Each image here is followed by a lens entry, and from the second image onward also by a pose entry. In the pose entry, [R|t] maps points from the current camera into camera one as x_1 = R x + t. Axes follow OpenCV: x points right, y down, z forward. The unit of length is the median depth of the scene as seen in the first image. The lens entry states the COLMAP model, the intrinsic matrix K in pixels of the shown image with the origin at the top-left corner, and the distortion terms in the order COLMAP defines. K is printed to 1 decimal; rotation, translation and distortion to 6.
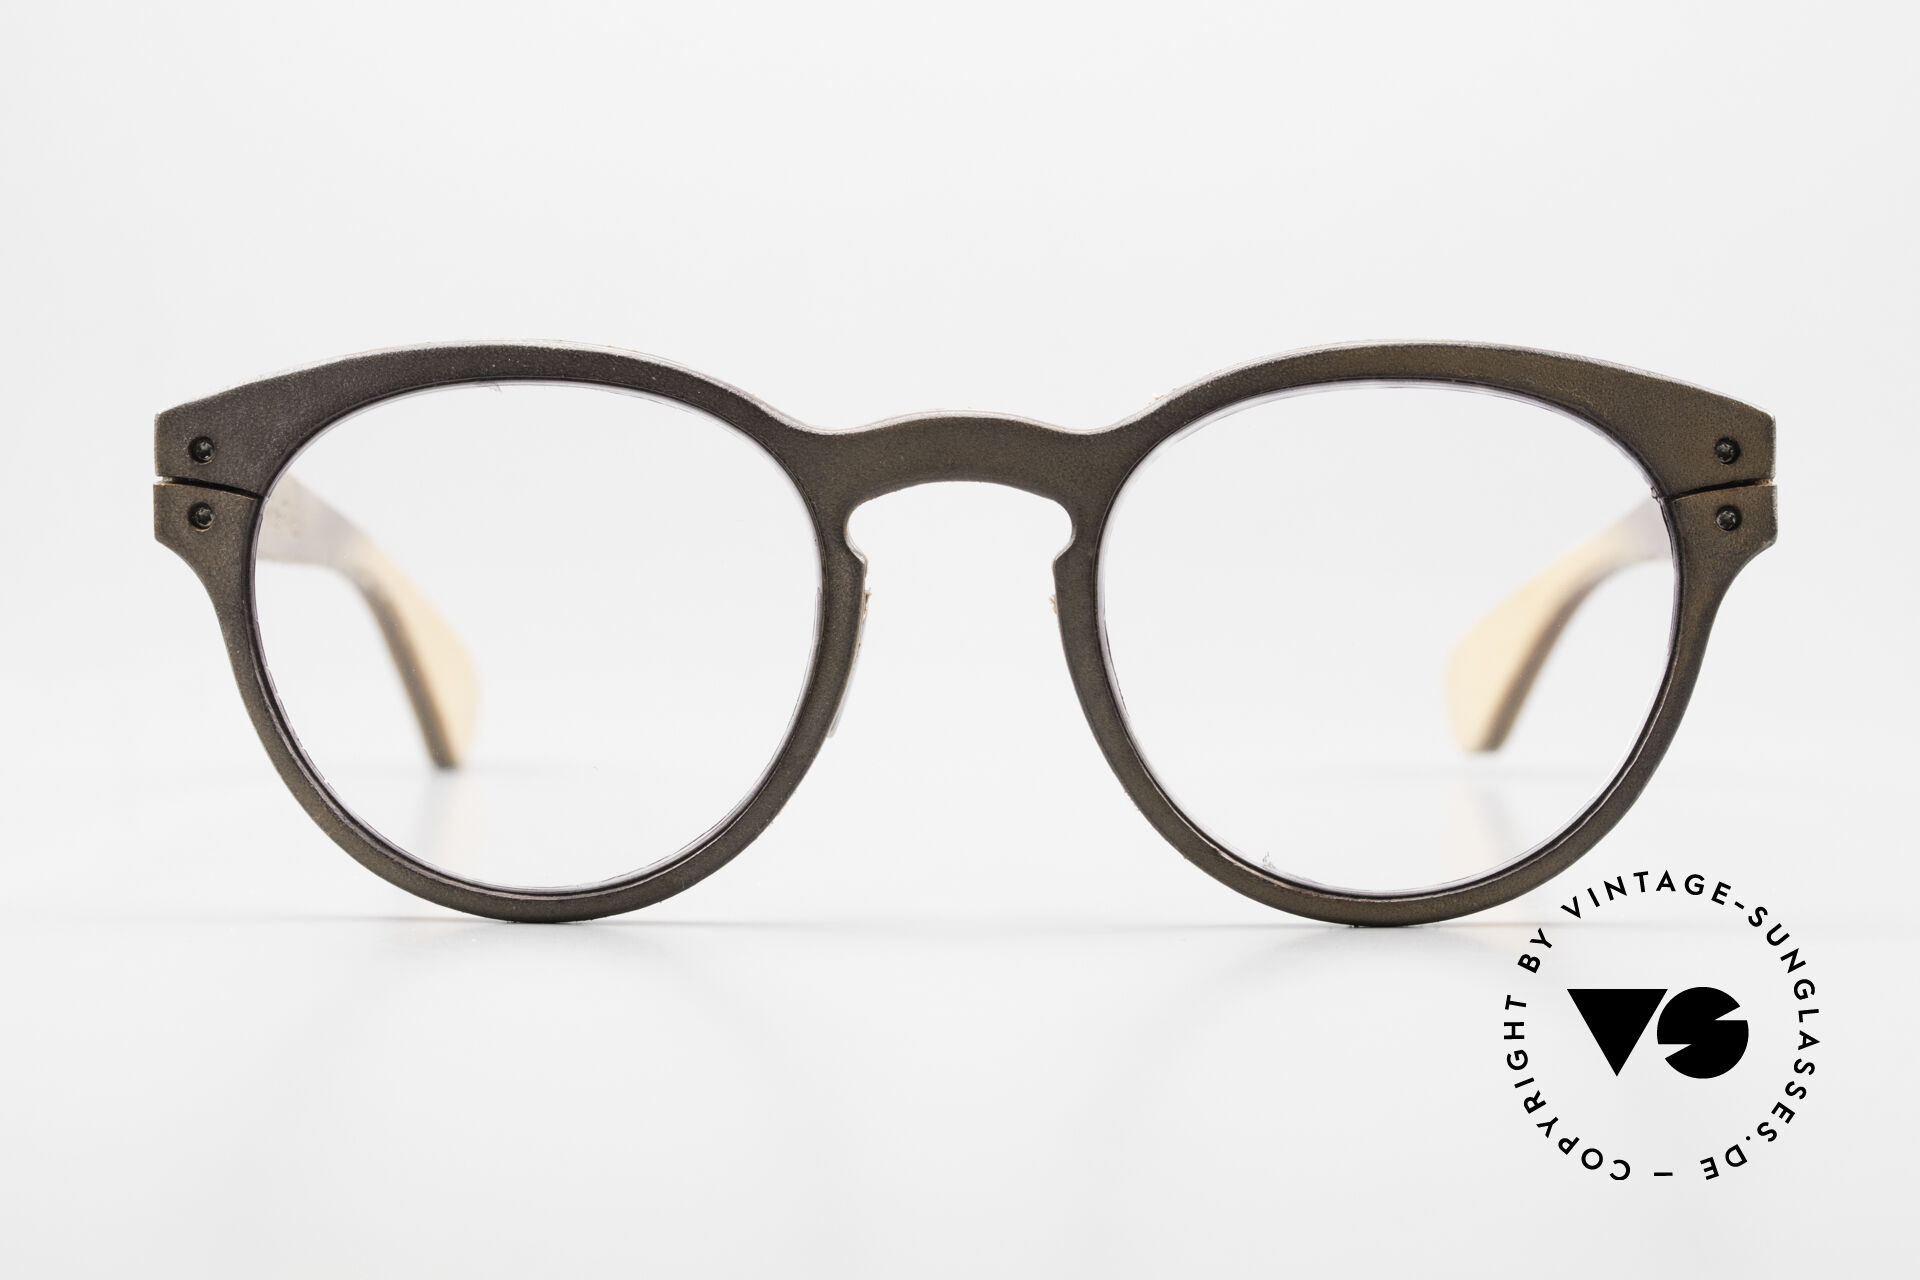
lens RADIAL K [[5701.4, 0, 959.9], [0, 5701.4, 650.0], [0, 0, 1]] dist [-0.595307, 0.000000]
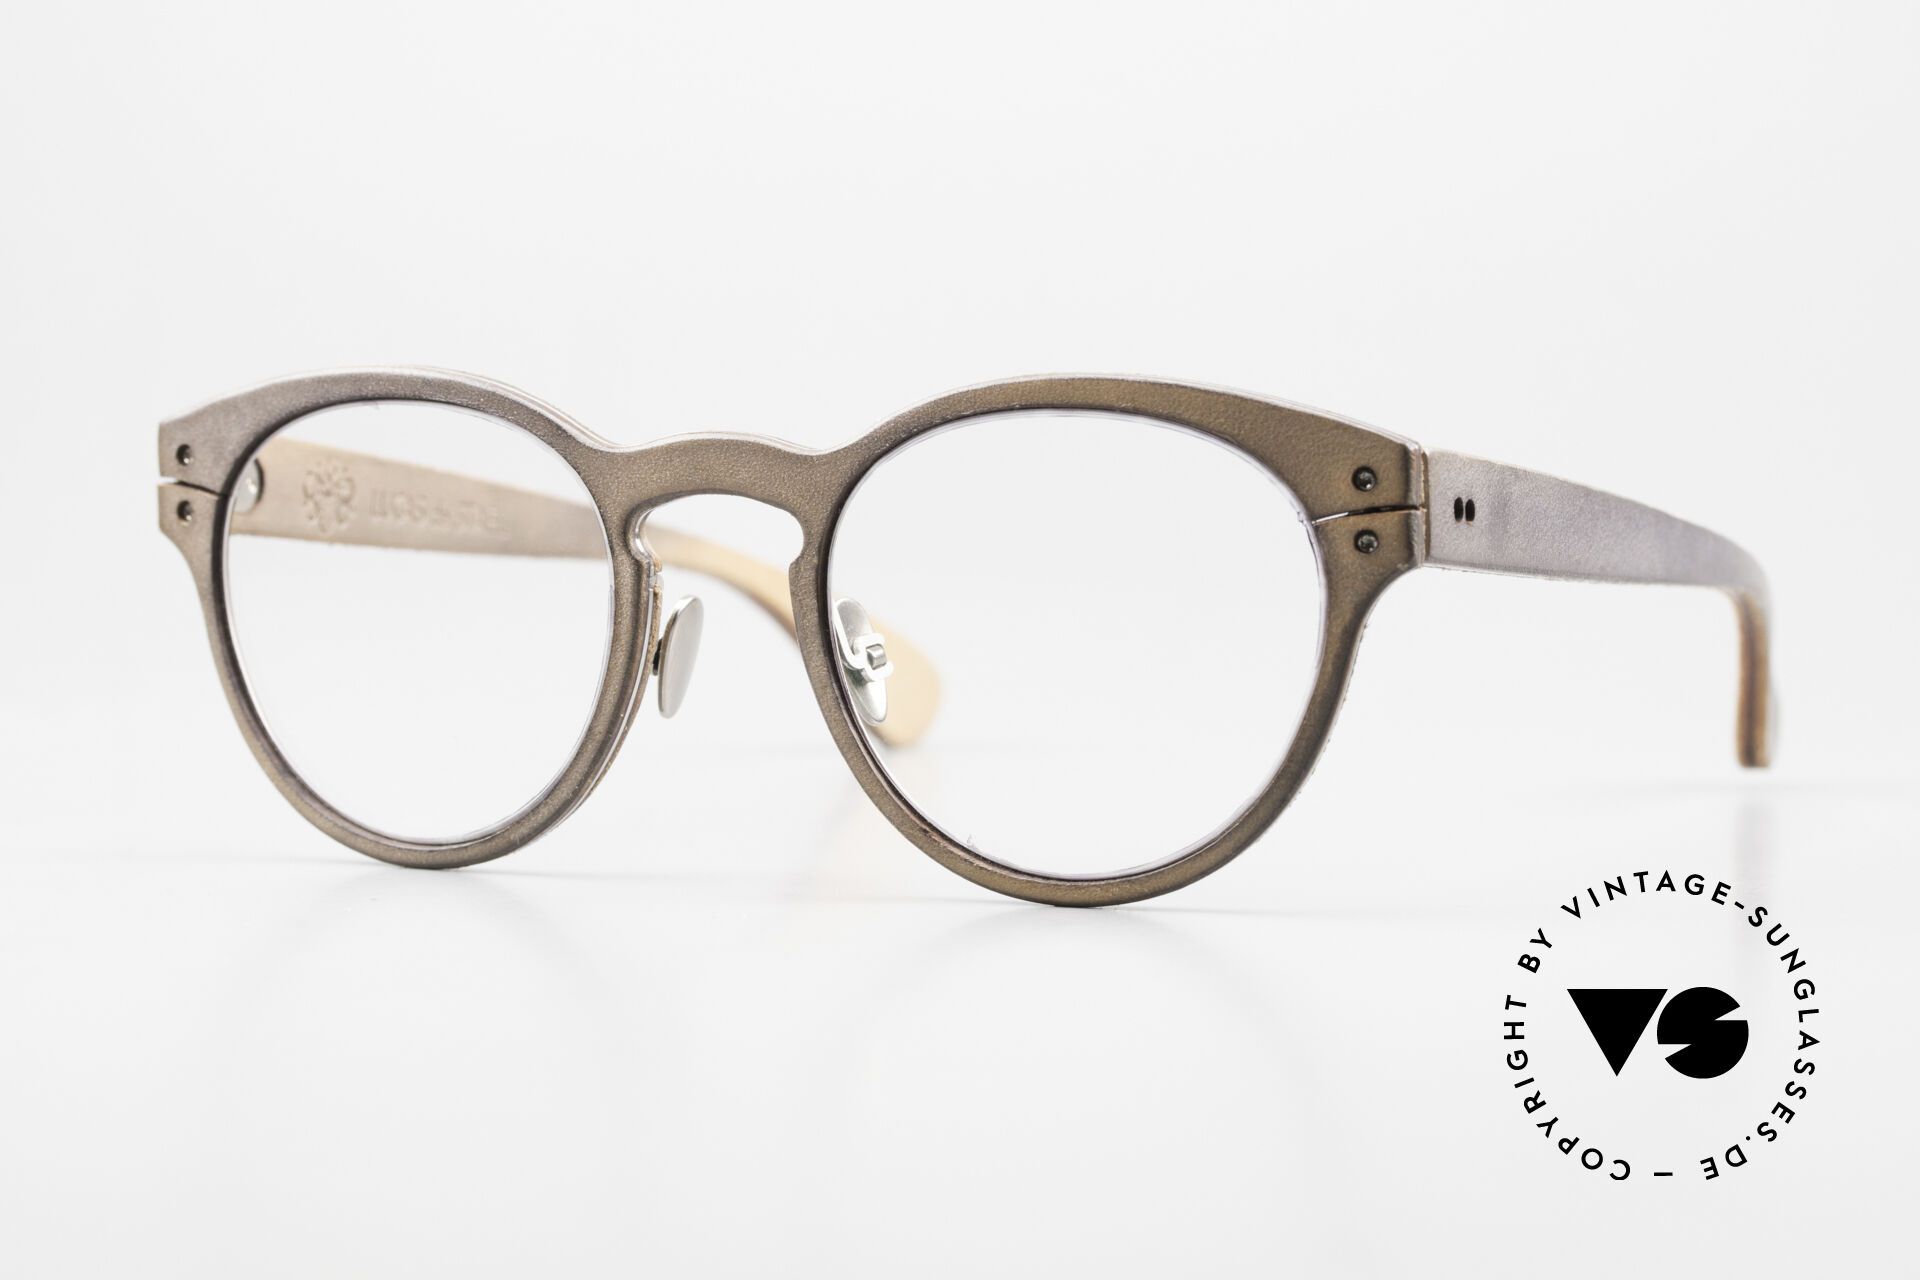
lens RADIAL K [[5701.4, 0, 959.8], [0, 5701.4, 630.8], [0, 0, 1]] dist [-0.595307, 0.000000]
pose [[0.922029, 0.029379, -0.386005, 0.479306], [-0.033880, 0.999414, -0.004862, 0.001429], [0.385636, 0.017561, 0.922484, -0.026925]]
